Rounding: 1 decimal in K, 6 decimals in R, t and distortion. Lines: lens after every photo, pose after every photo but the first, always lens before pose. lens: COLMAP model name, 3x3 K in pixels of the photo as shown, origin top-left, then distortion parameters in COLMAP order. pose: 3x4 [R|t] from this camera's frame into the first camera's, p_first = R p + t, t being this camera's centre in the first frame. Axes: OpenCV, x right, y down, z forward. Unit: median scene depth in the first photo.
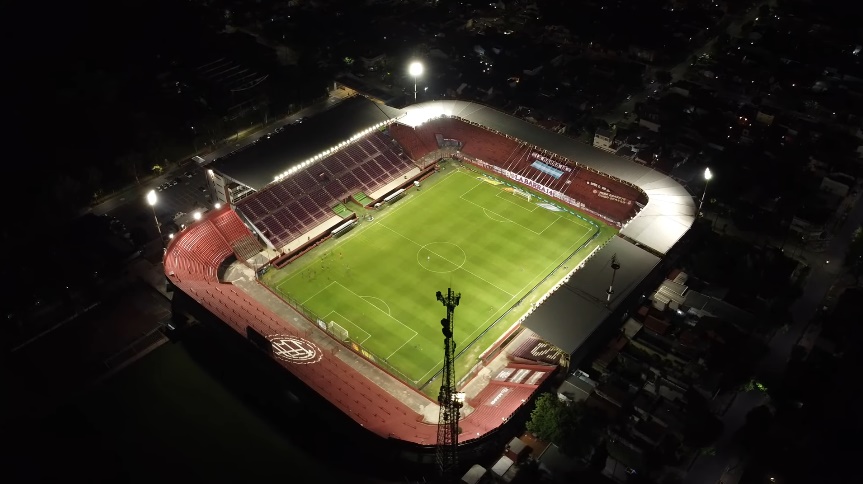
lens RADIAL K [[703.3, 0, 416.6], [0, 703.3, 241.8], [0, 0, 1]] dist [0.000043, -0.001349]
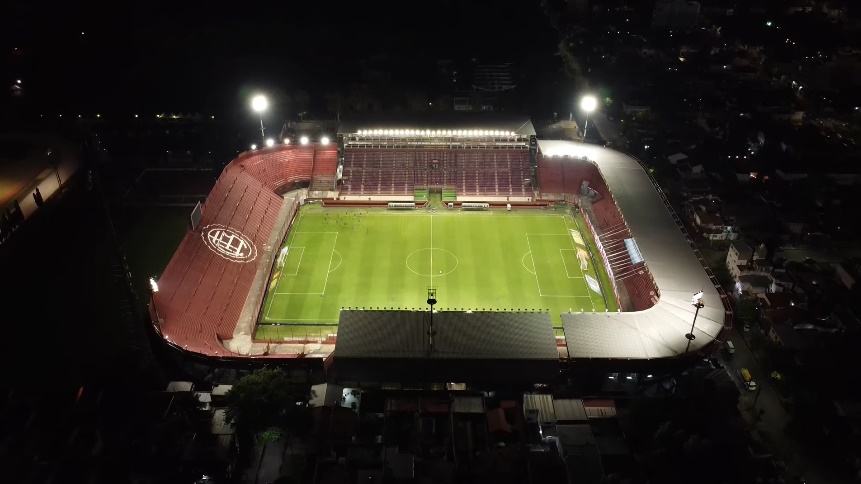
lens RADIAL K [[701.6, 0, 415.7], [0, 701.6, 241.8], [0, 0, 1]] dist [0.000043, -0.001349]
pose [[0.641910, 0.399534, -0.654465, 0.565432], [-0.469918, 0.879435, 0.075970, -0.057232], [0.605912, 0.258779, 0.752266, 0.249825]]
